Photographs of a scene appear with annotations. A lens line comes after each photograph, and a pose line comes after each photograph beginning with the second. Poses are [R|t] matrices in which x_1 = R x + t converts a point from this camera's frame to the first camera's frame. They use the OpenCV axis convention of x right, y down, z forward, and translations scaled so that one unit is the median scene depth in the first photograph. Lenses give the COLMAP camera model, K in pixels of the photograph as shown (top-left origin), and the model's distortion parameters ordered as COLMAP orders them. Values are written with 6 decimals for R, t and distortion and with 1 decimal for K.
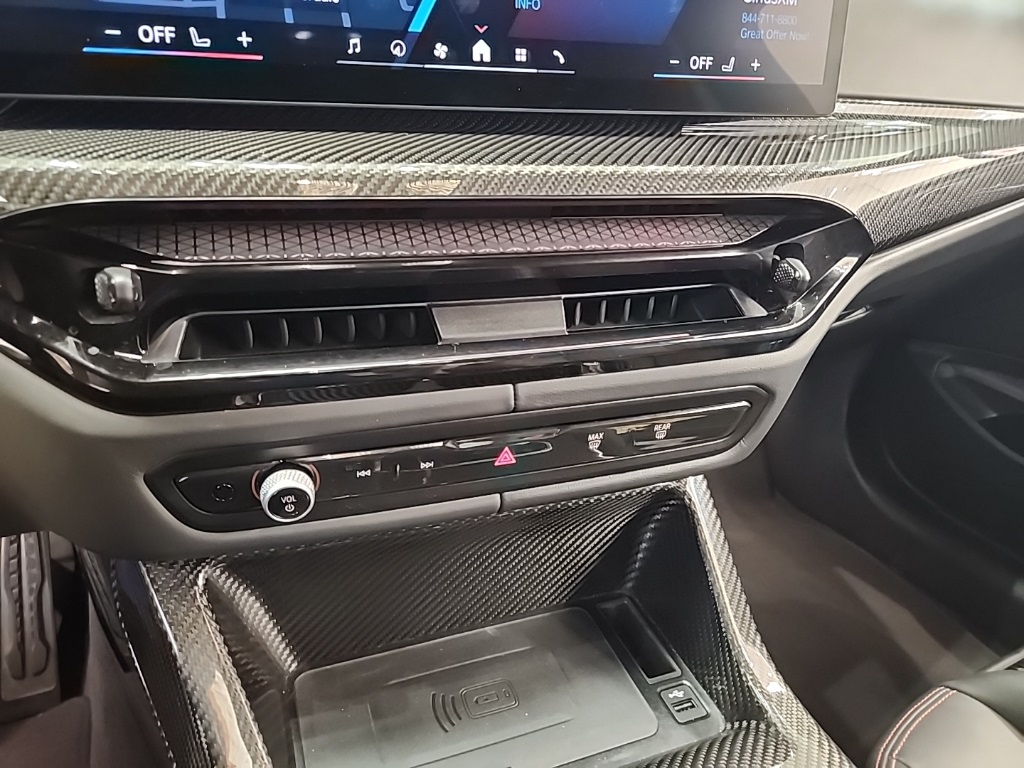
lens RADIAL K [[701.6, 0, 500.4], [0, 701.6, 395.3], [0, 0, 1]] dist [0.047361, -0.050821]
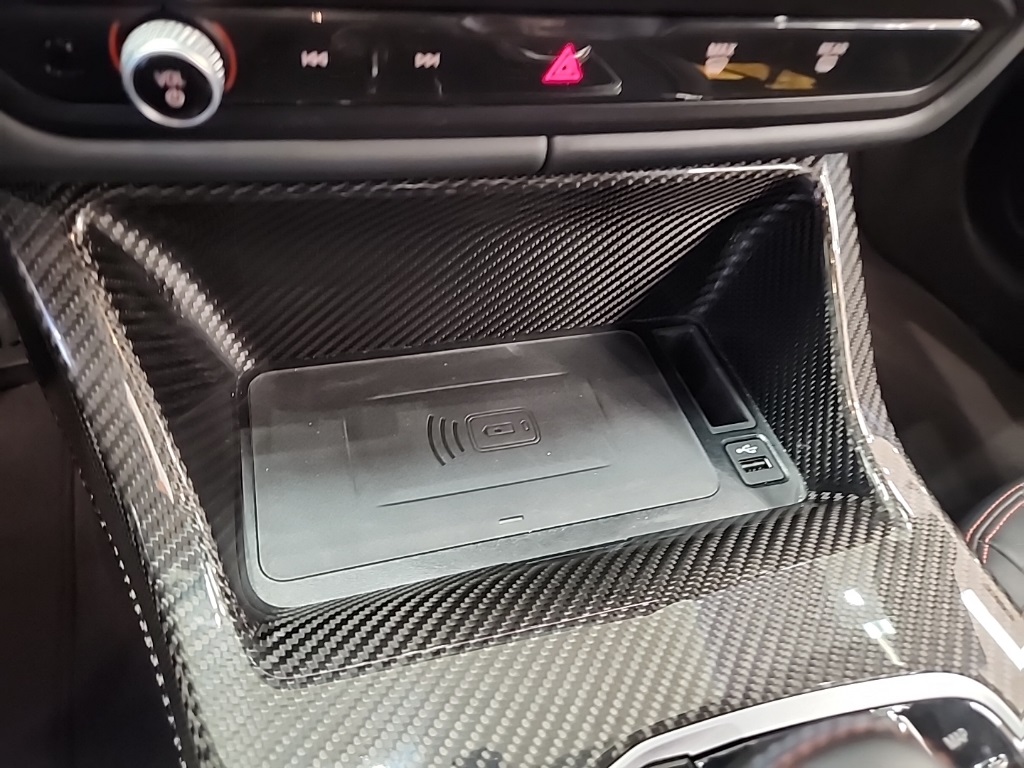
lens RADIAL K [[701.6, 0, 500.4], [0, 701.6, 395.3], [0, 0, 1]] dist [0.047361, -0.050821]
pose [[0.994500, 0.102410, -0.021934, -0.004979], [-0.086878, 0.923623, 0.373328, 0.111614], [0.058491, -0.369369, 0.927440, 0.311799]]
